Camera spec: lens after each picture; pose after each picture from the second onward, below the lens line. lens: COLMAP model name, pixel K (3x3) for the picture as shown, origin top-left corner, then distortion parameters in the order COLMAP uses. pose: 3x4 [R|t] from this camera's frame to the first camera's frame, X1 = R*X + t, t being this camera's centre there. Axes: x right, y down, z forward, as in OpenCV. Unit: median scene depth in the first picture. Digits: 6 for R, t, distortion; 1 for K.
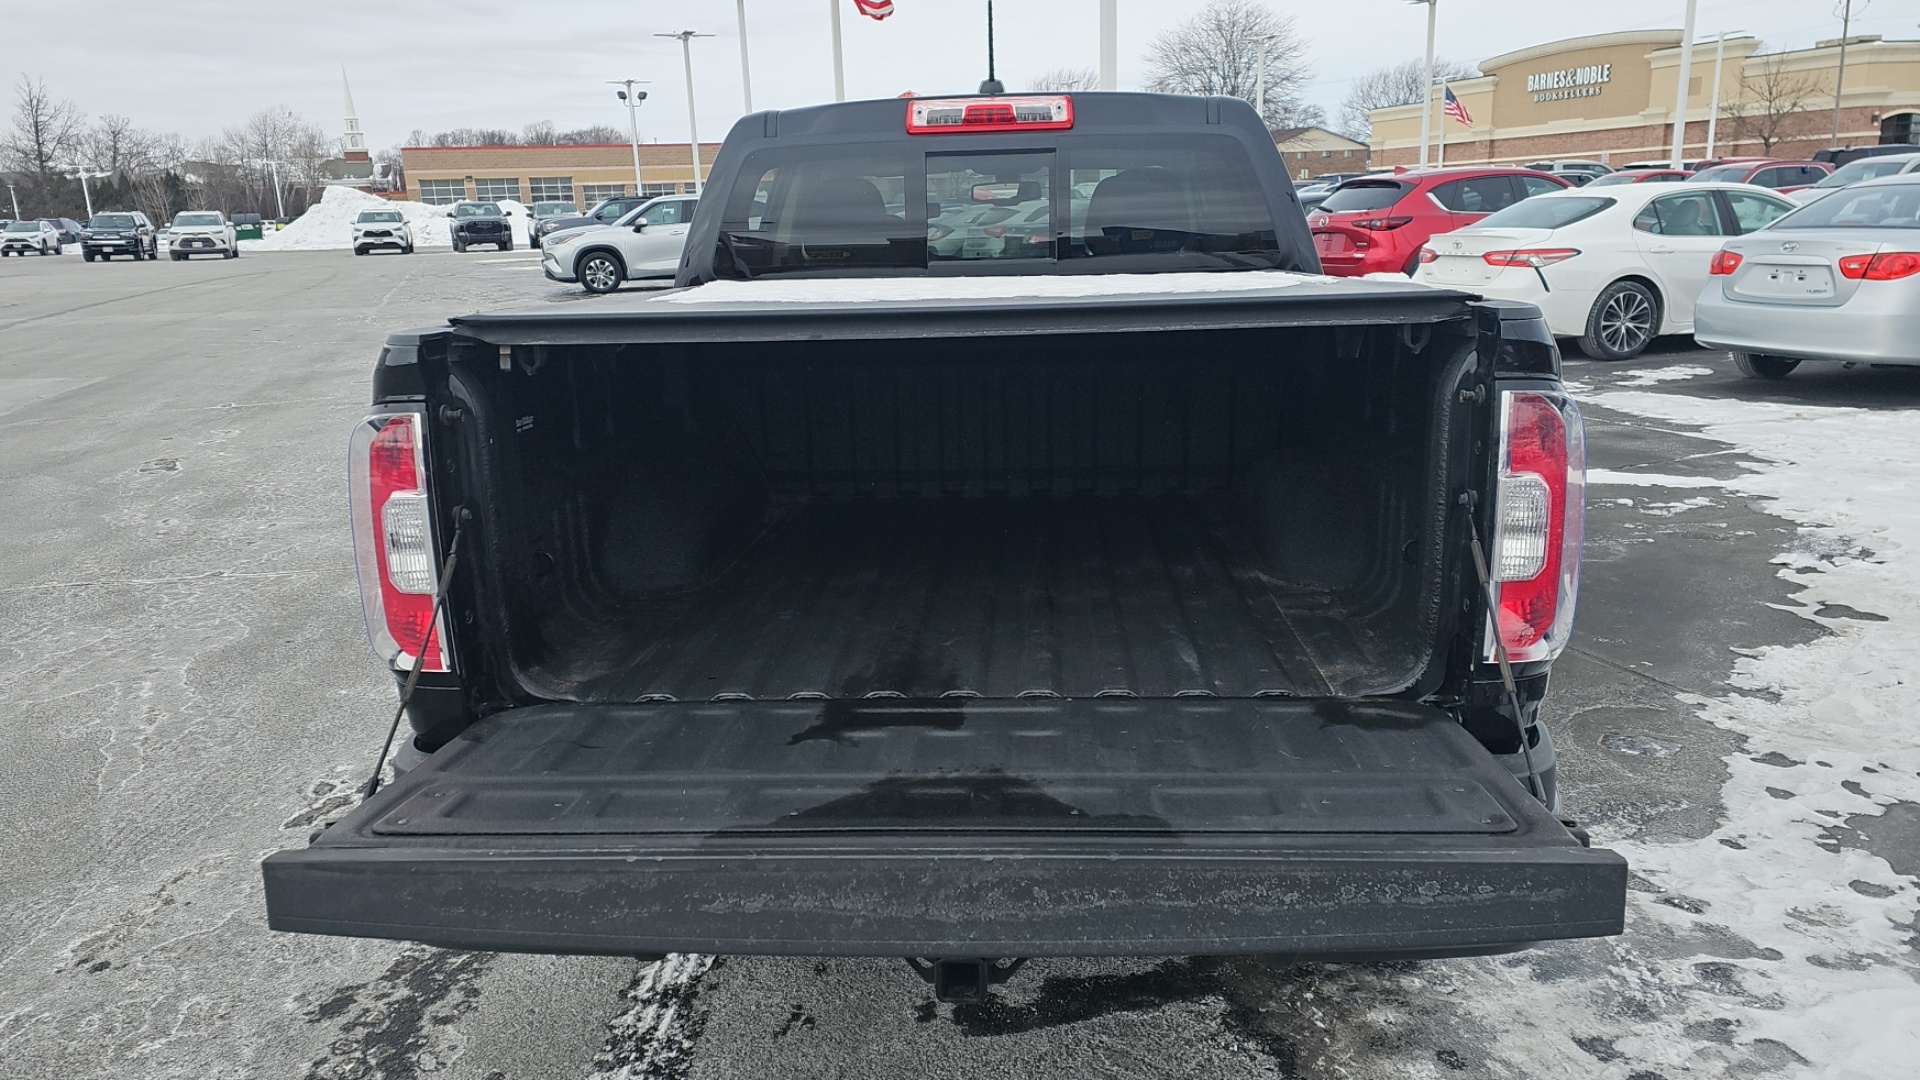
lens RADIAL K [[1362.8, 0, 960.0], [0, 1362.8, 554.8], [0, 0, 1]] dist [0.080667, -0.057380]
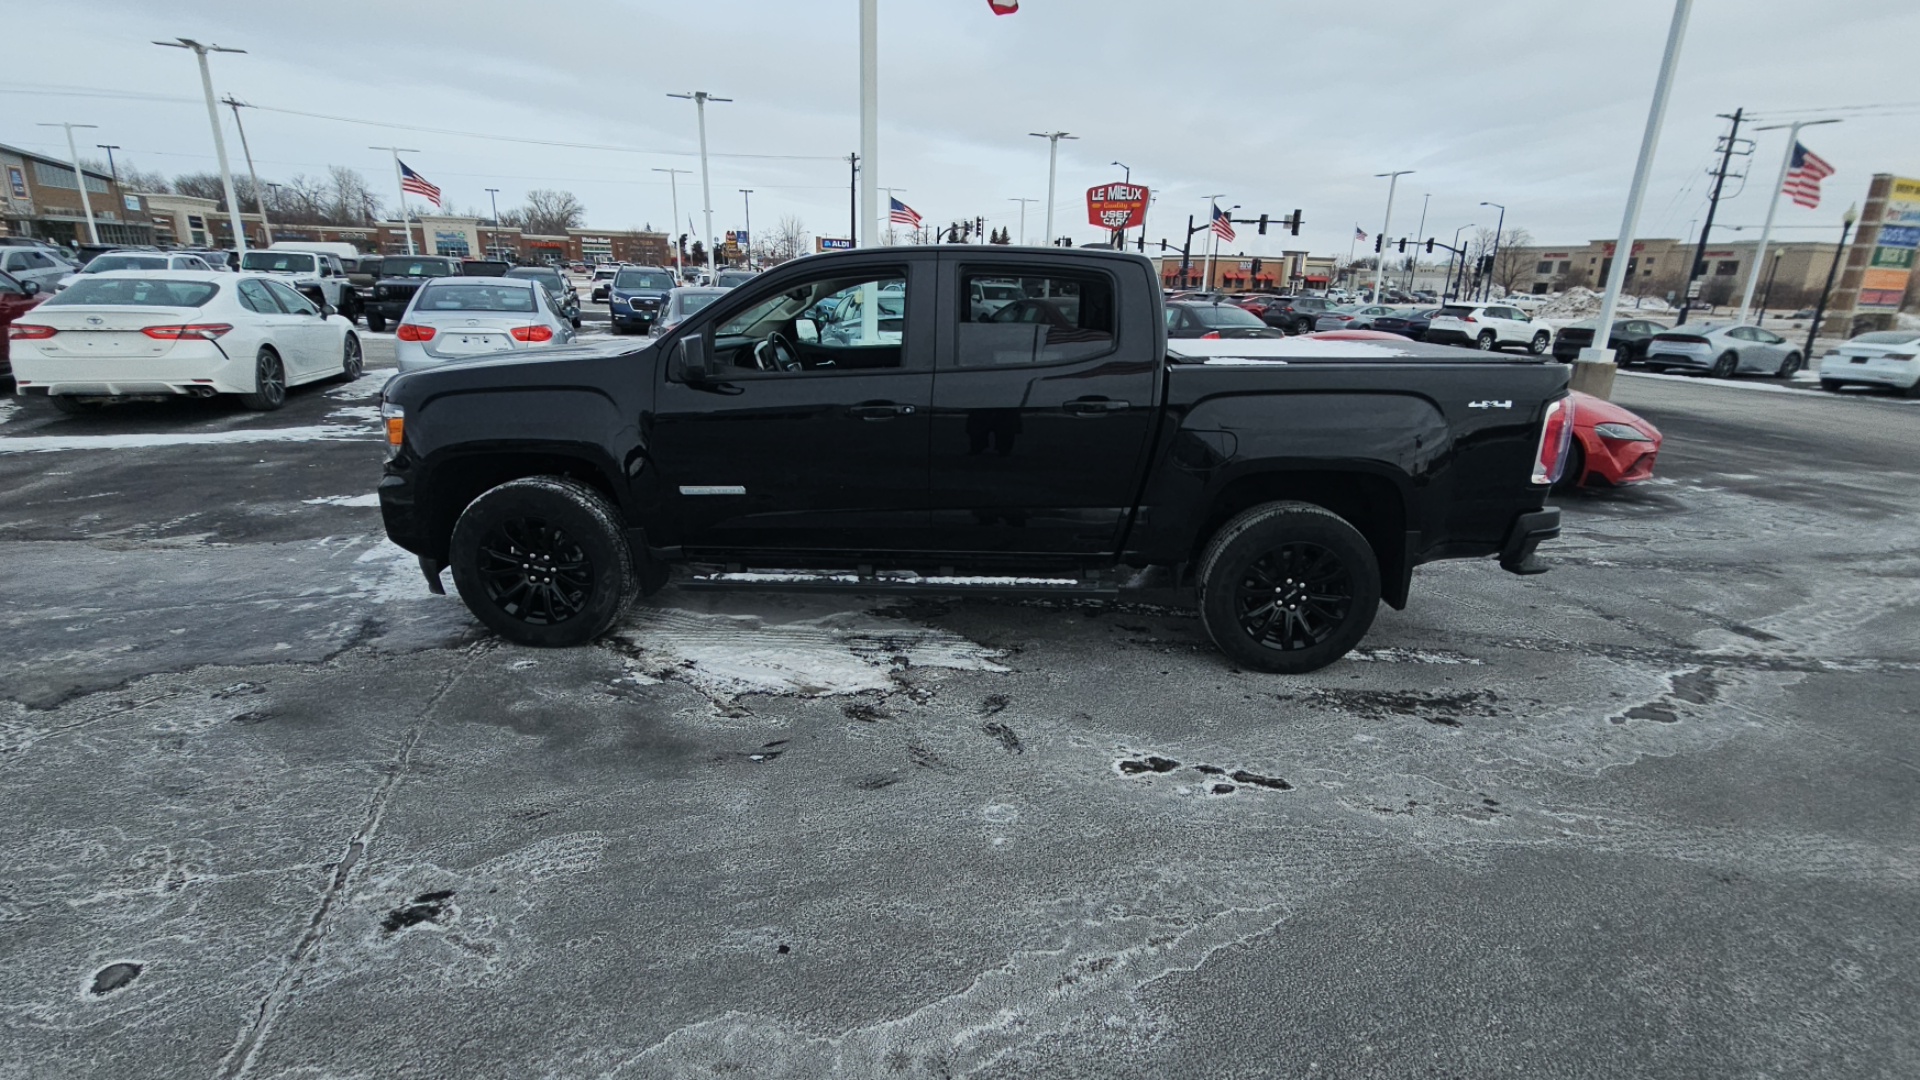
lens RADIAL K [[849.7, 0, 980.1], [0, 849.7, 540.2], [0, 0, 1]] dist [0.008546, -0.005752]
pose [[-0.040541, -0.261195, 0.964434, -0.743149], [0.218777, 0.939486, 0.263635, -0.189186], [-0.974932, 0.221684, 0.019056, 0.759386]]
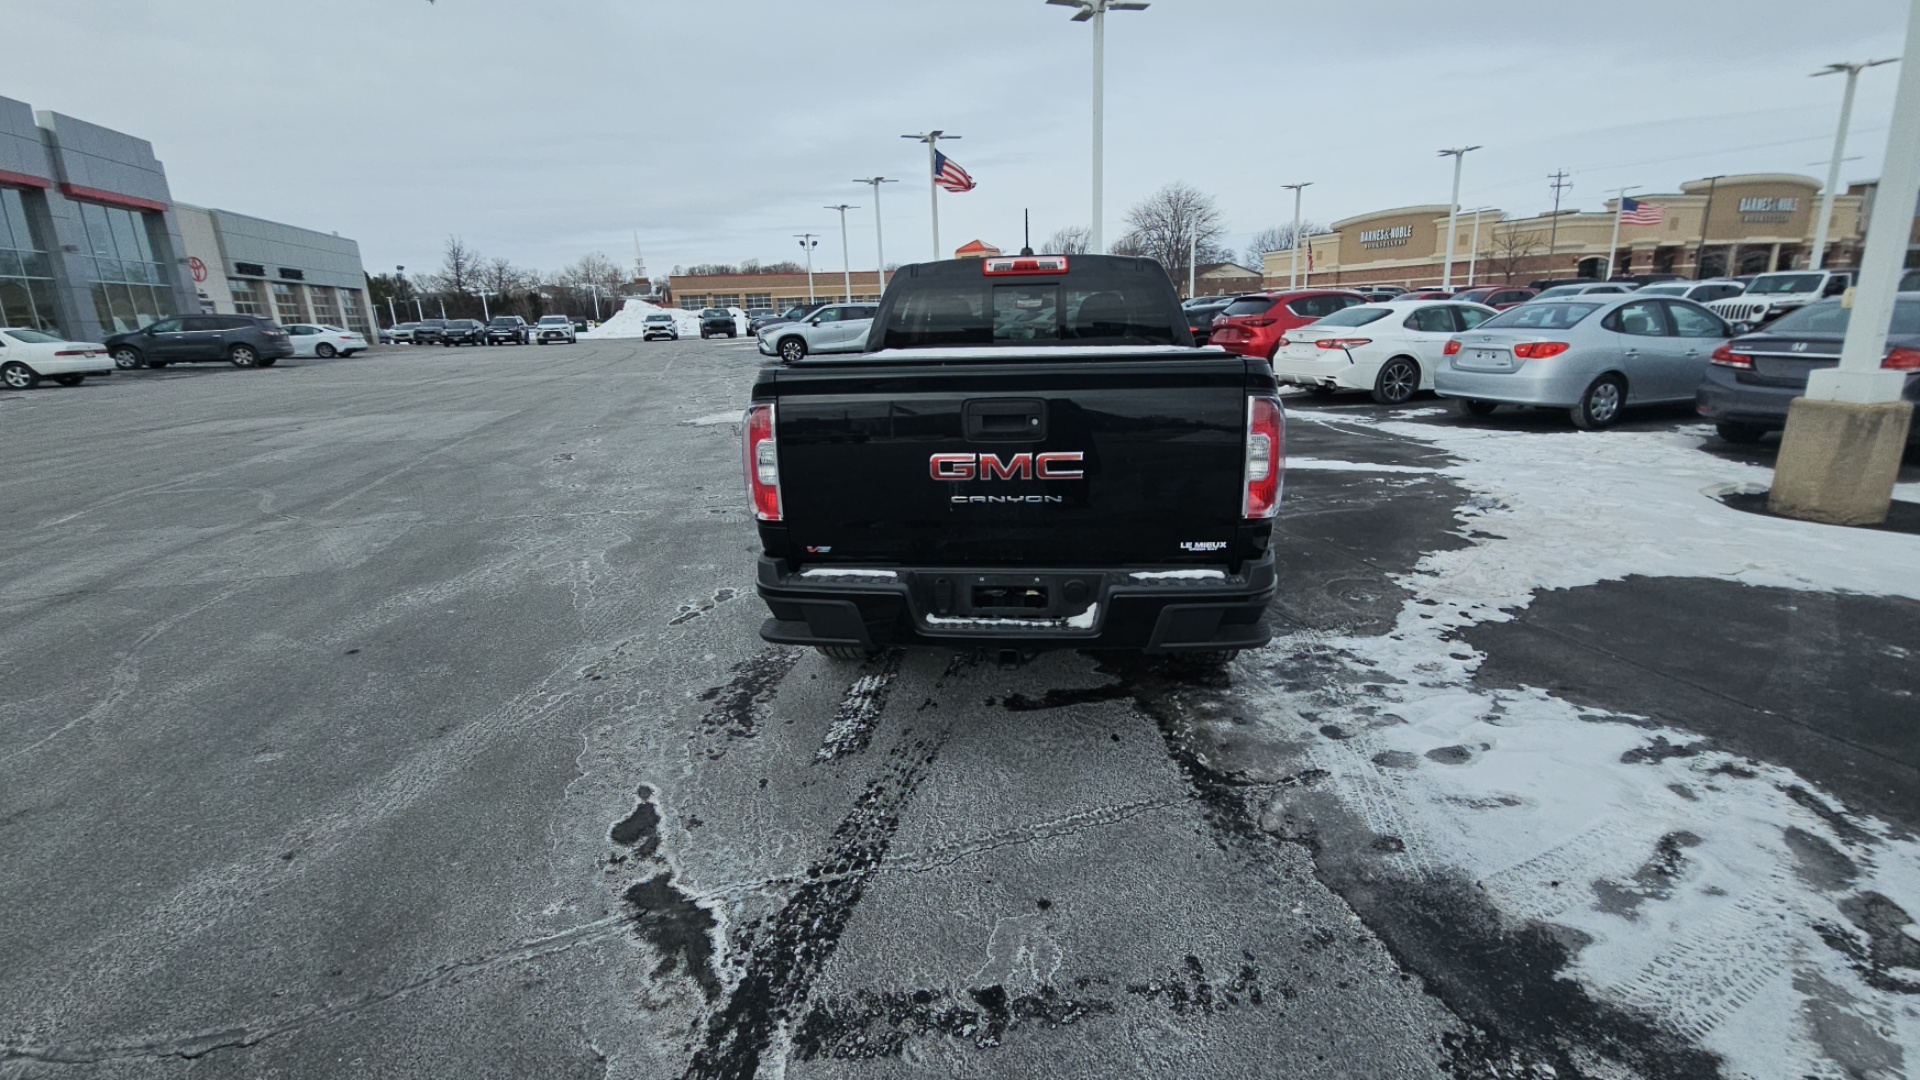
lens RADIAL K [[849.7, 0, 980.1], [0, 849.7, 540.2], [0, 0, 1]] dist [0.008546, -0.005752]
pose [[0.999516, 0.010188, -0.029405, -0.002319], [-0.009745, 0.999838, 0.015161, 0.032130], [0.029555, -0.014867, 0.999453, -0.131885]]
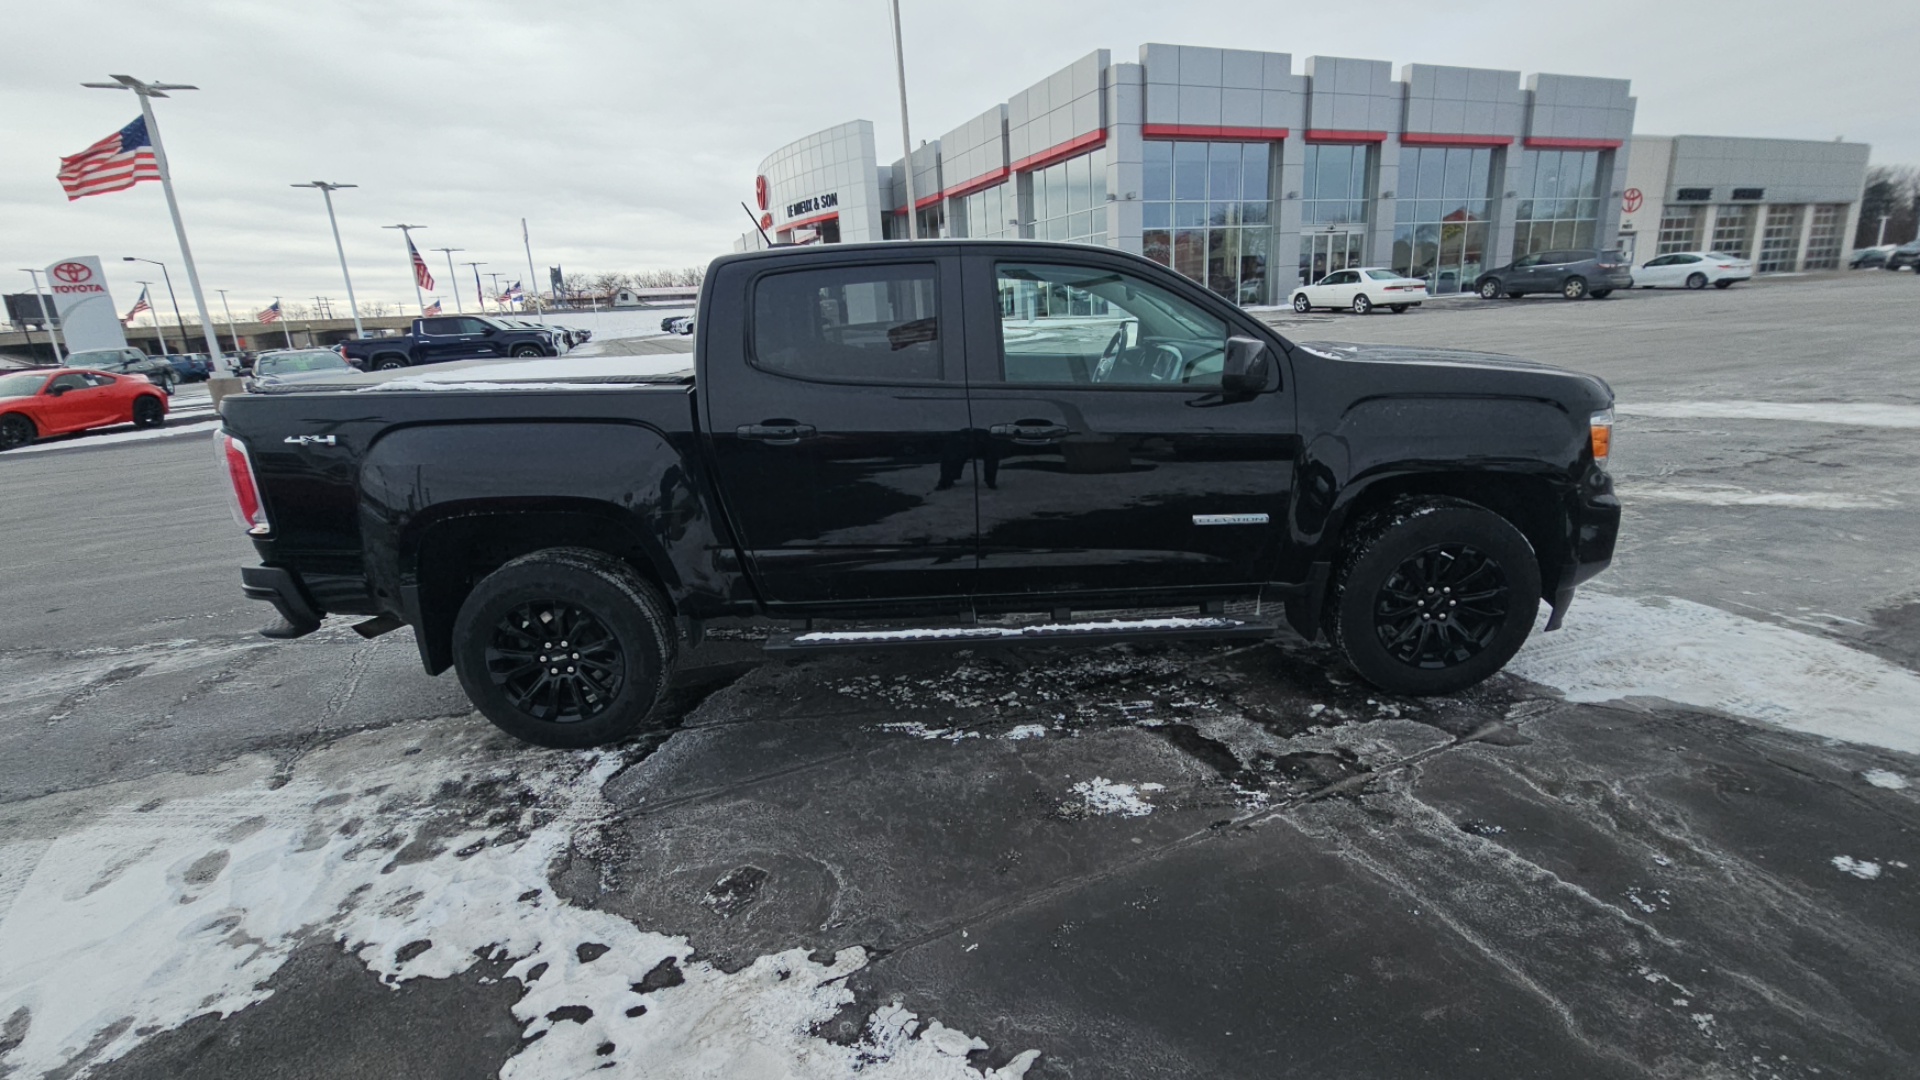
lens RADIAL K [[849.7, 0, 980.1], [0, 849.7, 540.2], [0, 0, 1]] dist [0.008546, -0.005752]
pose [[0.084612, 0.299214, -0.950427, 0.691043], [-0.198096, 0.939858, 0.278251, -0.210482], [0.976524, 0.164733, 0.138797, 0.708828]]
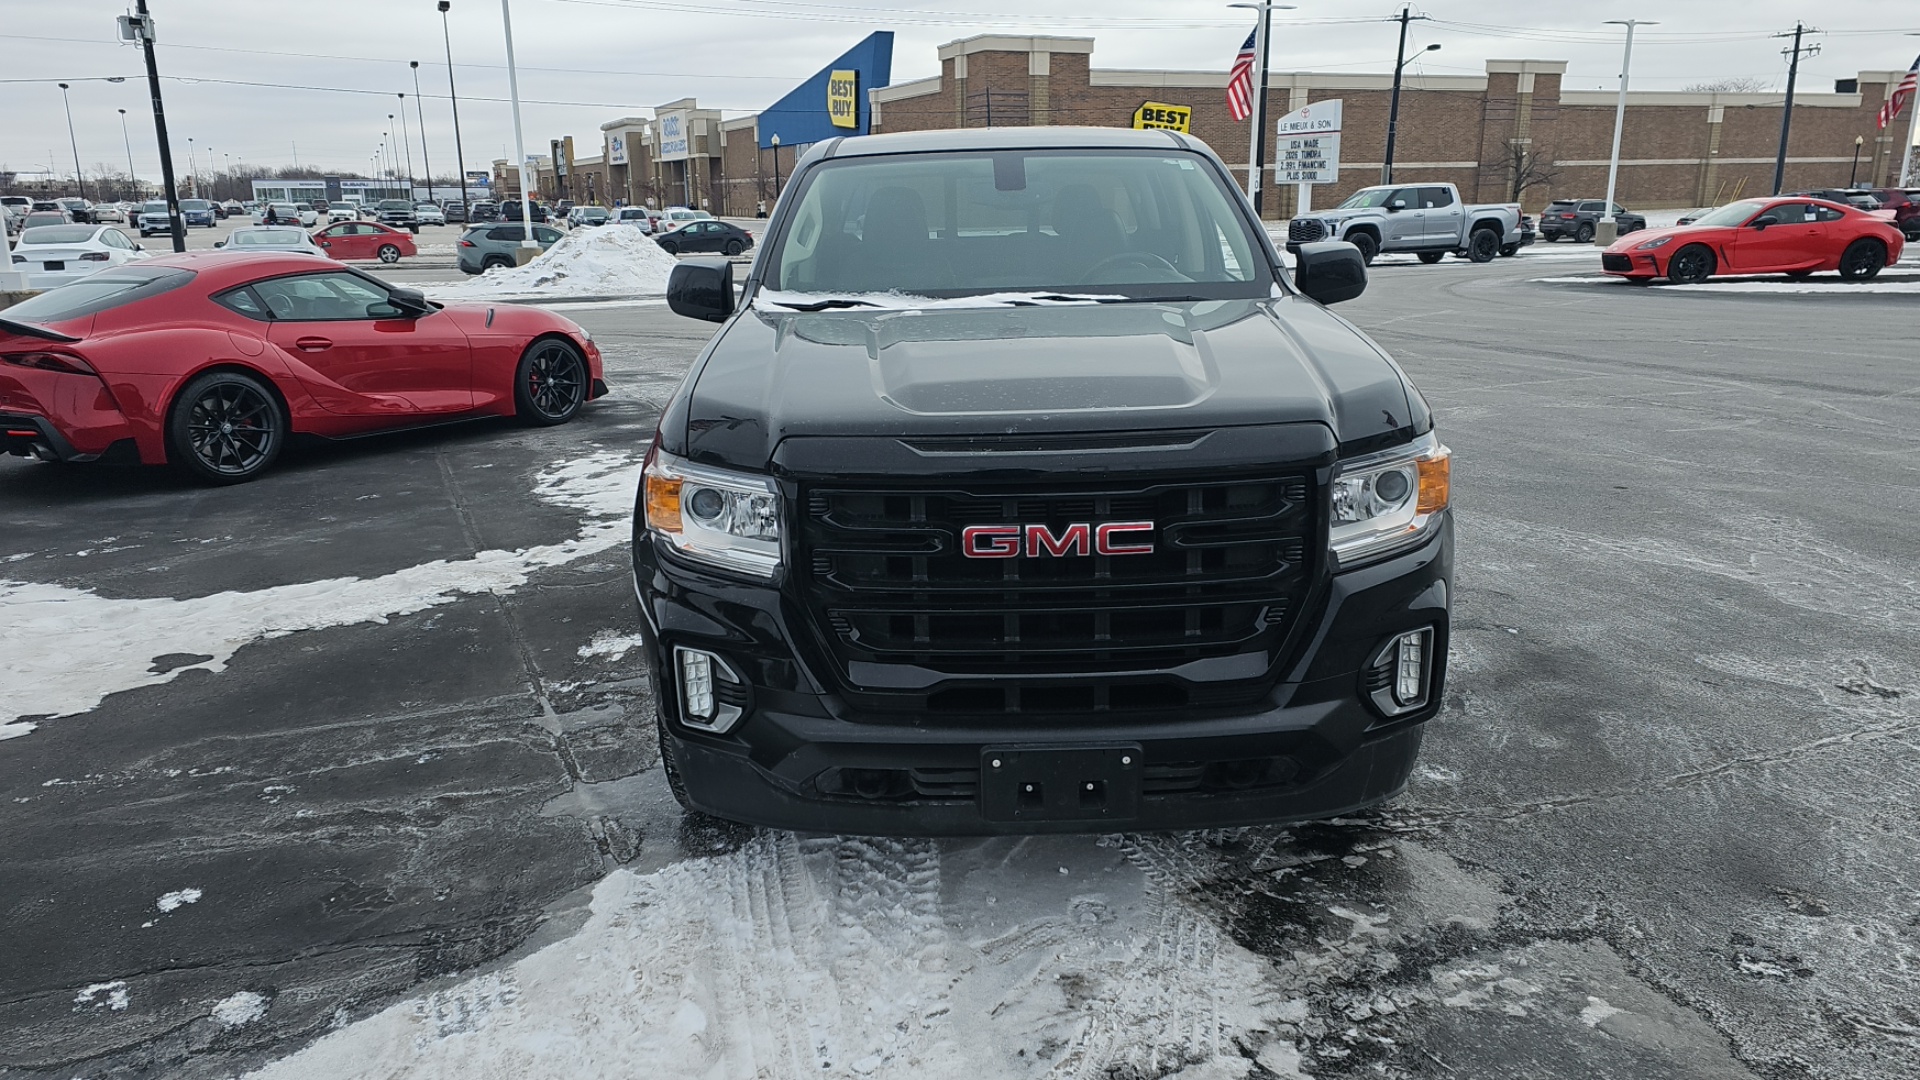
lens RADIAL K [[1362.8, 0, 960.0], [0, 1362.8, 554.8], [0, 0, 1]] dist [0.080667, -0.057380]
pose [[-0.996159, 0.066878, -0.056520, 0.111640], [0.030943, 0.872700, 0.487276, -0.425264], [0.081913, 0.483655, -0.871417, 1.621882]]
